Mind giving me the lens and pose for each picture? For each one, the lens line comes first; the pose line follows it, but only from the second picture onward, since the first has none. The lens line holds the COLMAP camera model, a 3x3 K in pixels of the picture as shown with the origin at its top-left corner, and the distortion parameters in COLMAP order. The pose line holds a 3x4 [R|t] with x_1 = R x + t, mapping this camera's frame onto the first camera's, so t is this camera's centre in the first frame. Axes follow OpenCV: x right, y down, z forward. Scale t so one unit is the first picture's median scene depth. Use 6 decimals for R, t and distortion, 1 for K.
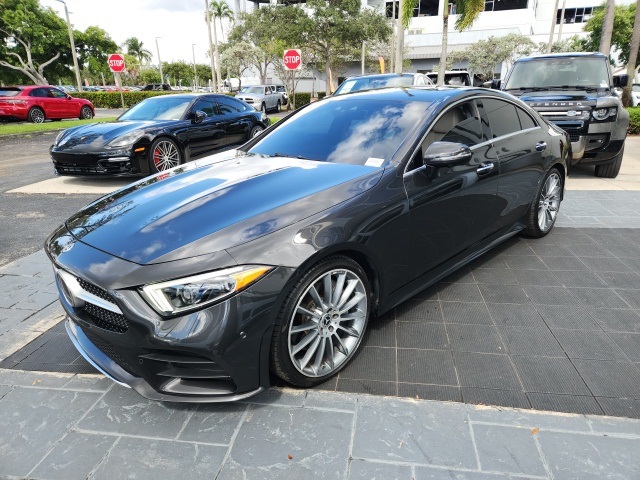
lens RADIAL K [[435.9, 0, 321.9], [0, 435.9, 239.5], [0, 0, 1]] dist [0.054499, -0.047740]
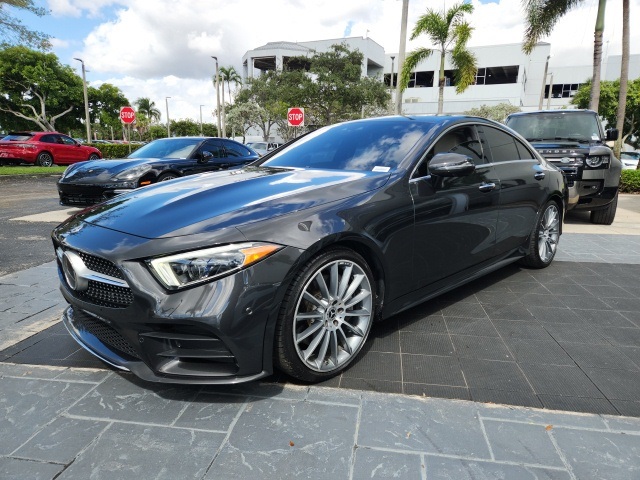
lens RADIAL K [[434.9, 0, 320.6], [0, 434.9, 240.2], [0, 0, 1]] dist [0.060418, -0.053243]
pose [[0.999474, 0.032136, 0.004335, -0.019888], [-0.031300, 0.991016, -0.130026, 0.126120], [-0.008475, 0.129822, 0.991501, 0.005415]]
